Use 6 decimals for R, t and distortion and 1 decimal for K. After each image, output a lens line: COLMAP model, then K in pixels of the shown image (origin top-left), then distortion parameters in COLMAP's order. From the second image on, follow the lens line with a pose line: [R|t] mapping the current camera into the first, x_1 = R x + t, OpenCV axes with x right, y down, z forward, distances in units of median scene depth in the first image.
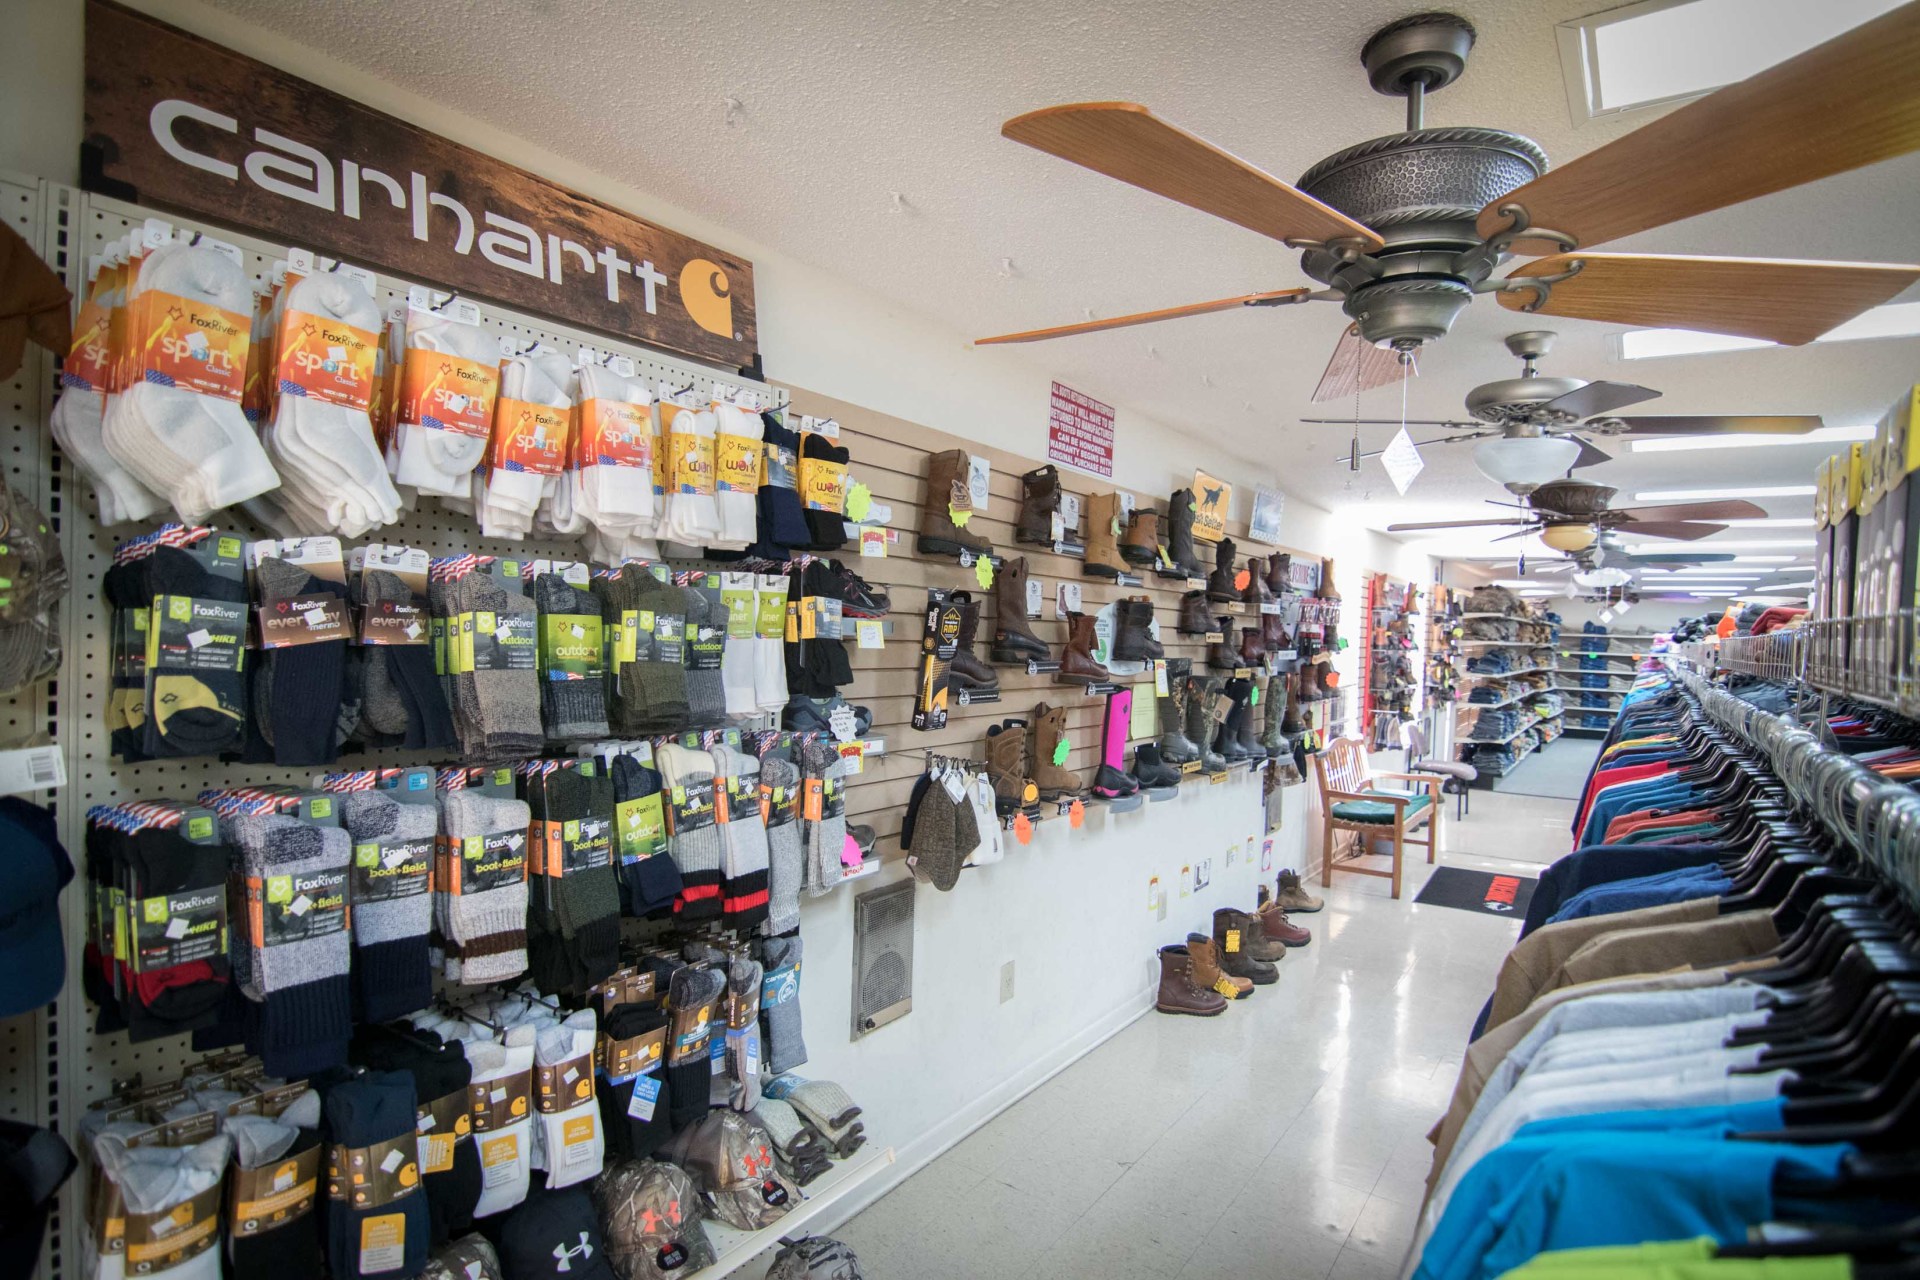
lens RADIAL K [[966.8, 0, 961.0], [0, 966.8, 648.3], [0, 0, 1]] dist [-0.013874, -0.005212]
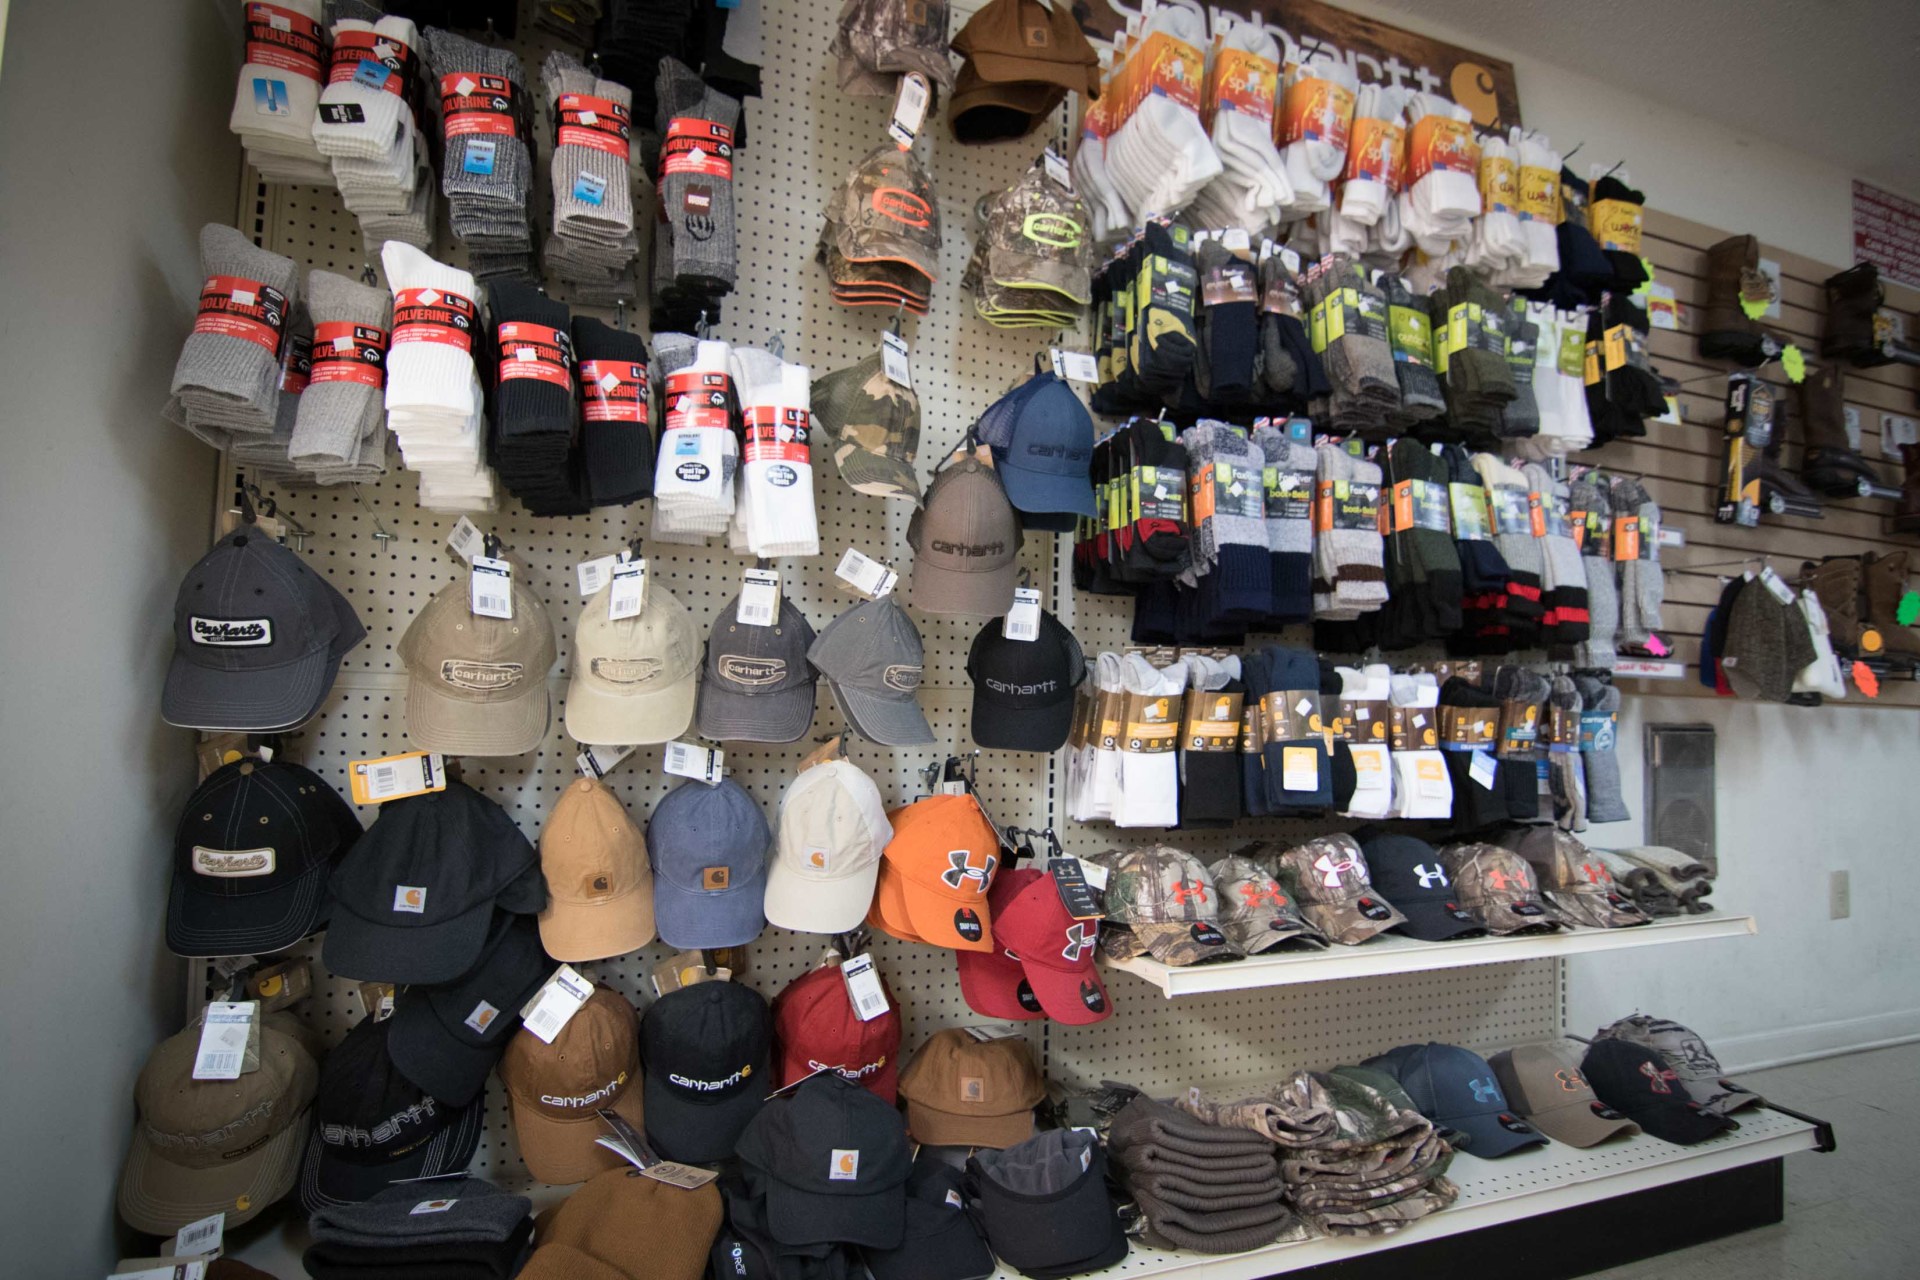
lens RADIAL K [[966.8, 0, 966.0], [0, 966.8, 642.0], [0, 0, 1]] dist [-0.013874, -0.005212]
pose [[0.824880, -0.042506, -0.563707, -0.199025], [-0.011310, 0.995729, -0.091632, 0.435463], [0.565194, 0.081961, 0.820876, -0.176723]]
